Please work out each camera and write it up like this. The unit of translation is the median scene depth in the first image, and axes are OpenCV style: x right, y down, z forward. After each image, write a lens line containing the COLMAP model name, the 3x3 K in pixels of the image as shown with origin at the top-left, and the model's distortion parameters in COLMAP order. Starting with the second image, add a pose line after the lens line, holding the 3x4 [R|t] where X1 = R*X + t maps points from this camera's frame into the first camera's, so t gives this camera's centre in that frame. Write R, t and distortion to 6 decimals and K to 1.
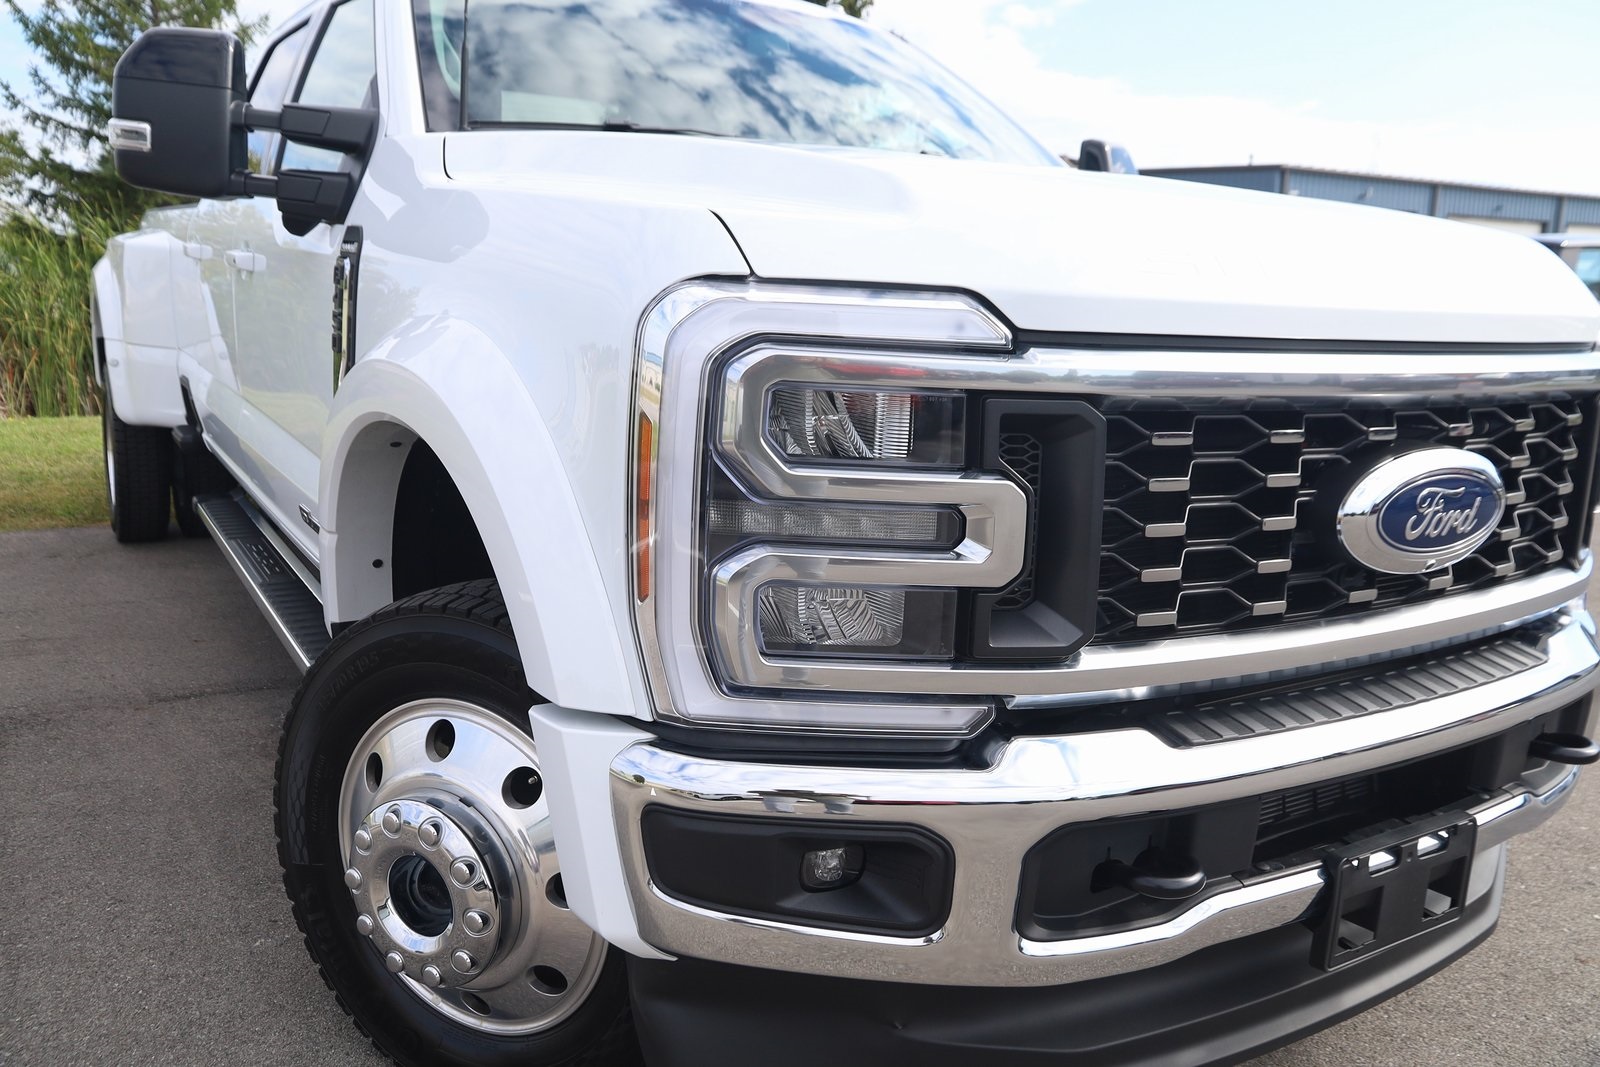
lens RADIAL K [[1243.8, 0, 800.6], [0, 1243.8, 492.9], [0, 0, 1]] dist [-0.002826, -0.000877]
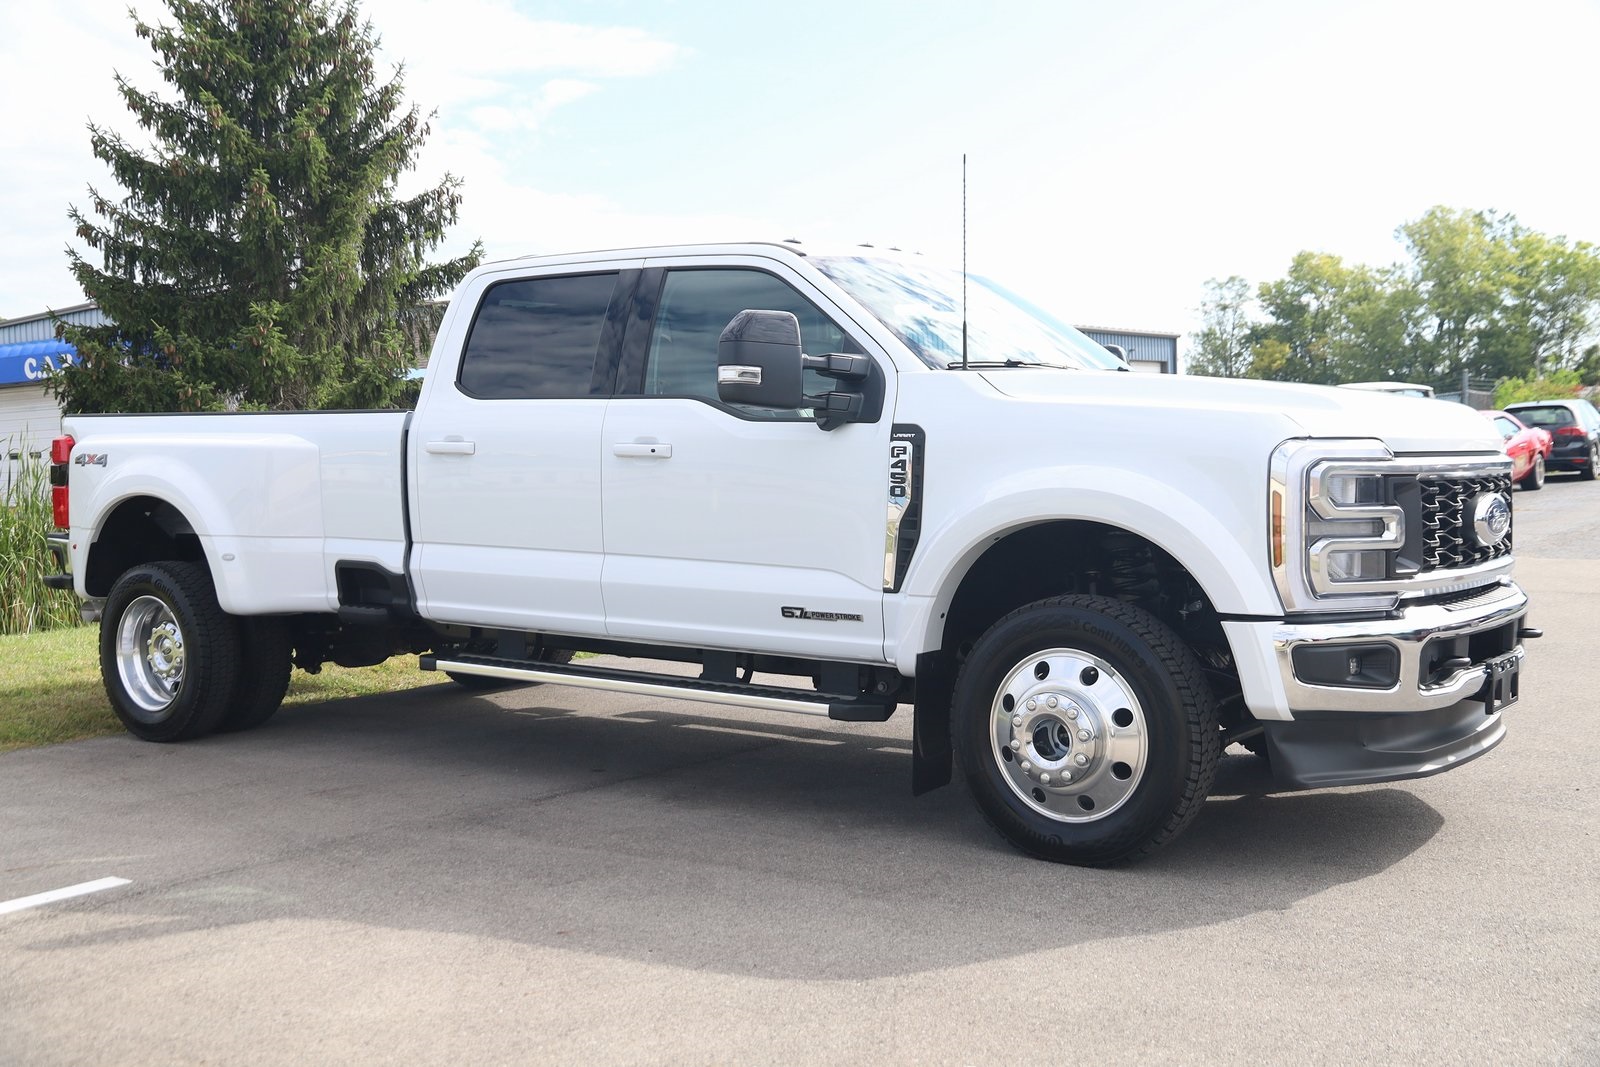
lens RADIAL K [[1630.3, 0, 801.1], [0, 1630.3, 531.3], [0, 0, 1]] dist [0.007985, 0.173109]
pose [[0.921561, -0.070312, 0.381813, -1.980044], [0.114093, 0.989085, -0.093237, 0.187016], [-0.371090, 0.129486, 0.919525, -1.467861]]
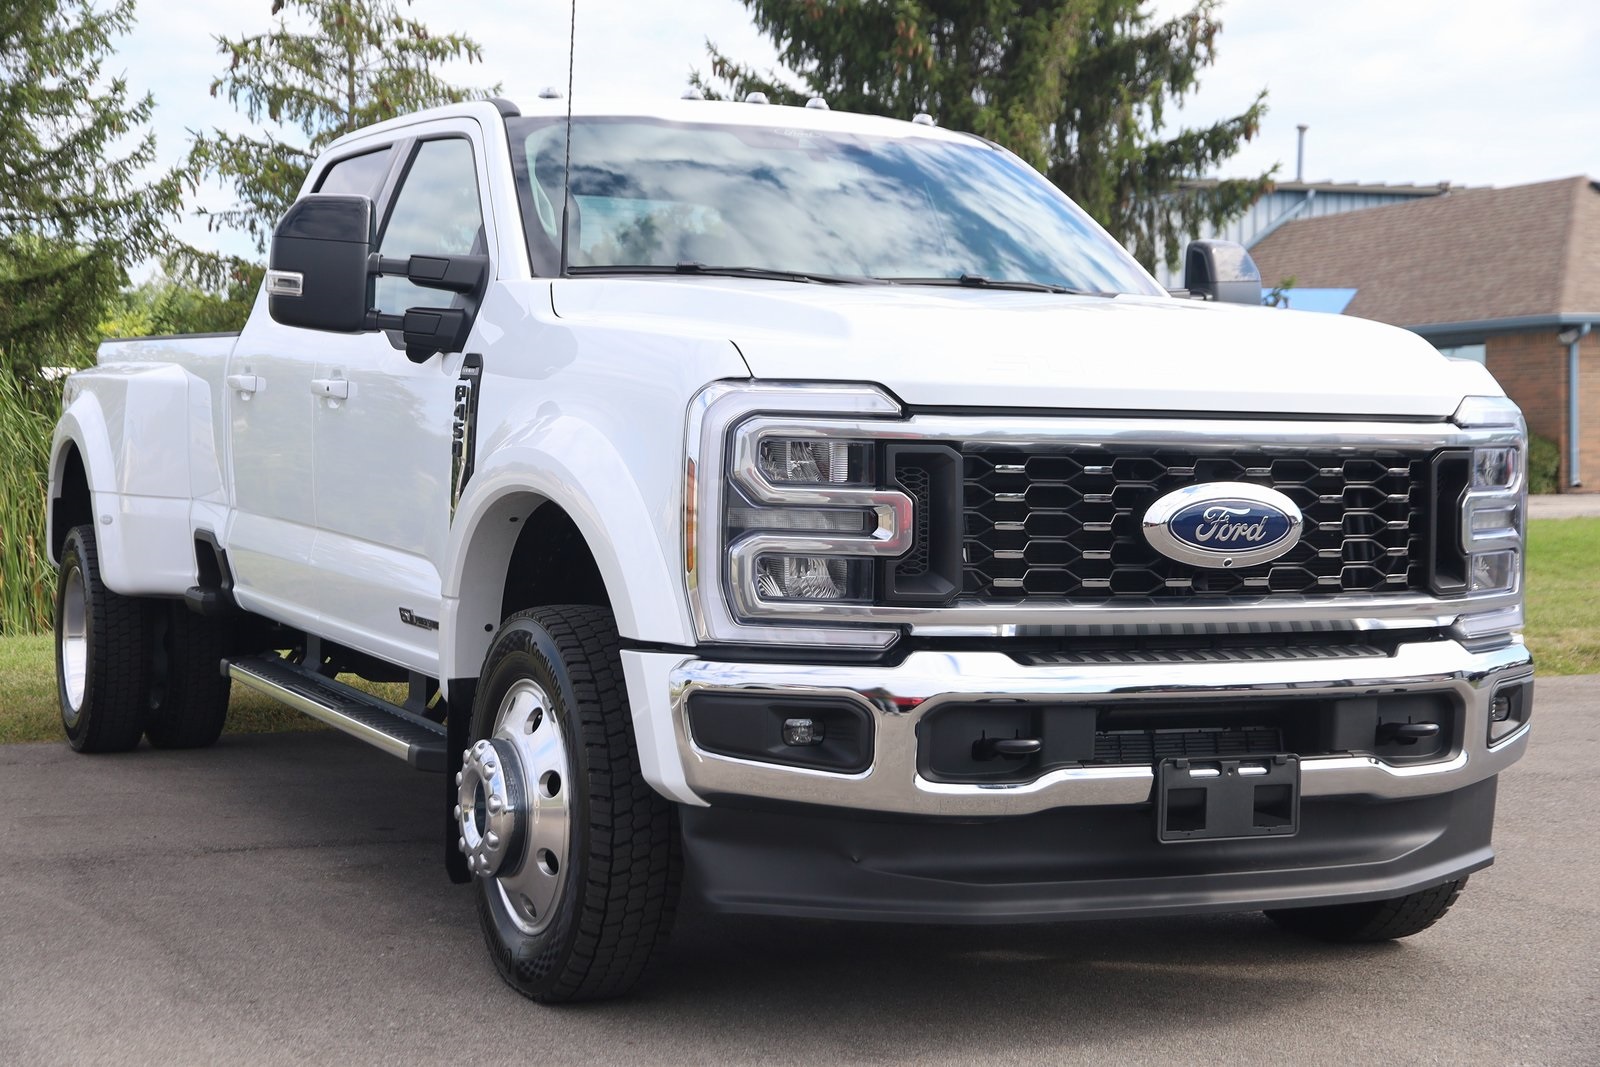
lens RADIAL K [[2593.6, 0, 800.0], [0, 2593.6, 533.5], [0, 0, 1]] dist [0.141028, 0.104040]
pose [[0.992336, -0.019463, -0.122025, 0.389124], [0.003252, 0.991288, -0.131669, 0.432033], [0.123525, 0.130263, 0.983755, -2.105106]]
